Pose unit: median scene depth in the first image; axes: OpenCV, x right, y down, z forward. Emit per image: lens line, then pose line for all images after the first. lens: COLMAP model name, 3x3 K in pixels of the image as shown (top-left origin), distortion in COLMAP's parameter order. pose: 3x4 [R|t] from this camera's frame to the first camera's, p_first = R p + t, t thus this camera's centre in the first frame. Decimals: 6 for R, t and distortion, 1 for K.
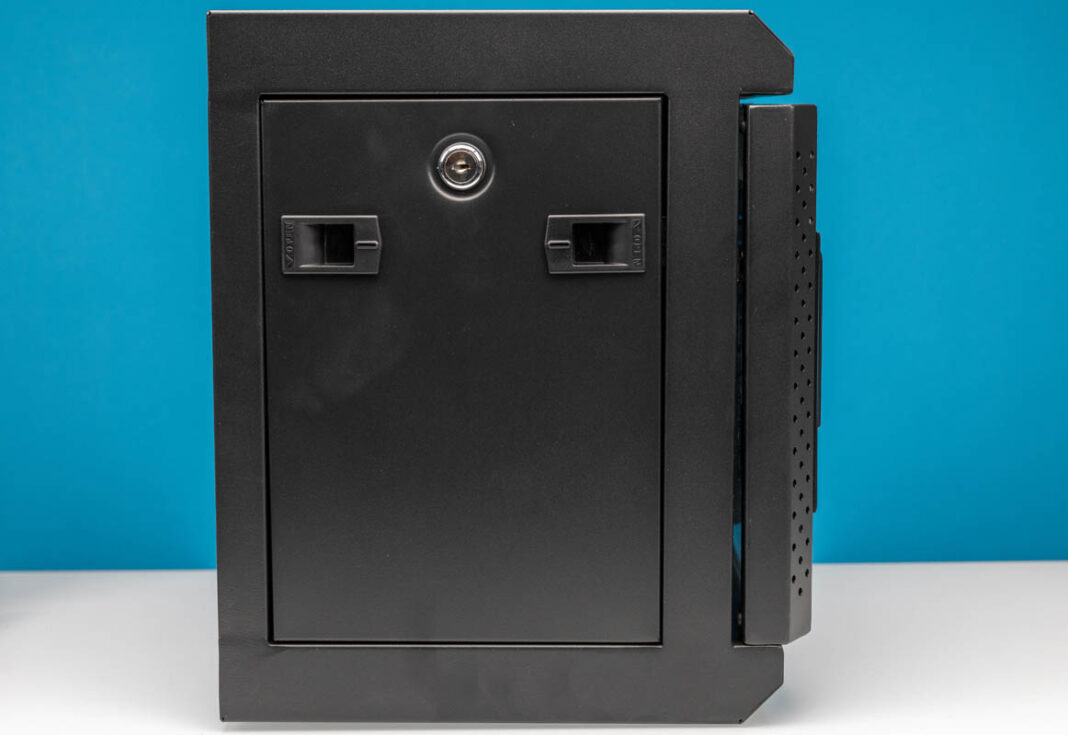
lens RADIAL K [[3466.9, 0, 534.0], [0, 3466.9, 367.5], [0, 0, 1]] dist [-1.639161, -1.227832]
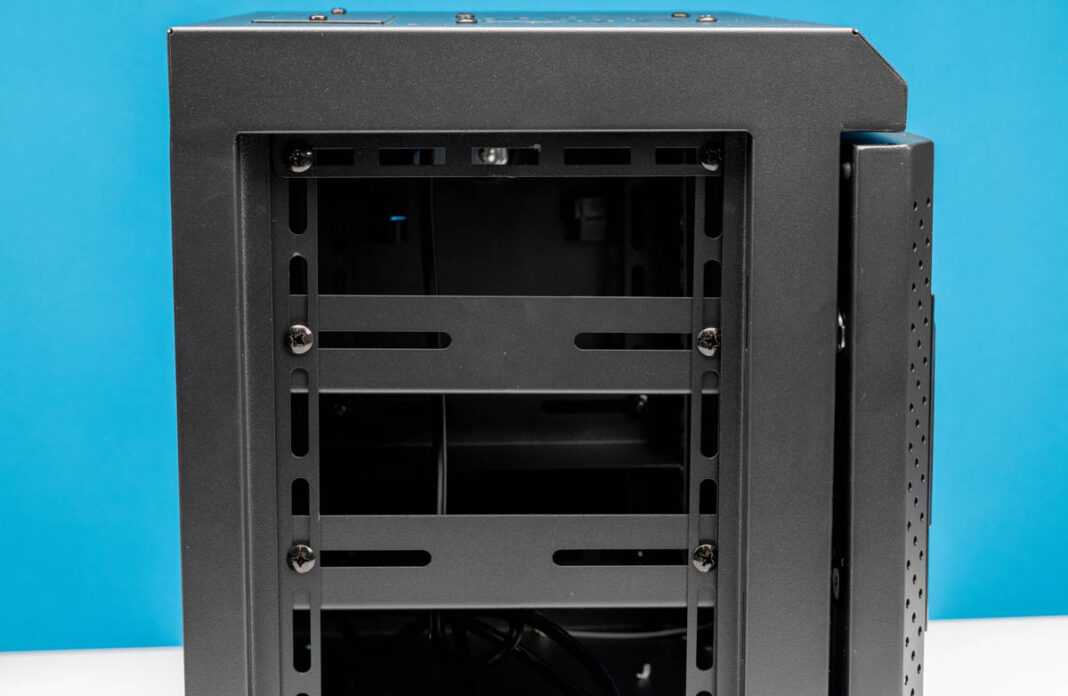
lens RADIAL K [[2934.9, 0, 534.0], [0, 2934.9, 348.0], [0, 0, 1]] dist [-1.131826, -0.330541]
pose [[0.998503, -0.001457, -0.054683, 0.024386], [0.001061, 0.999973, -0.007261, -0.023740], [0.054692, 0.007192, 0.998477, 0.309268]]
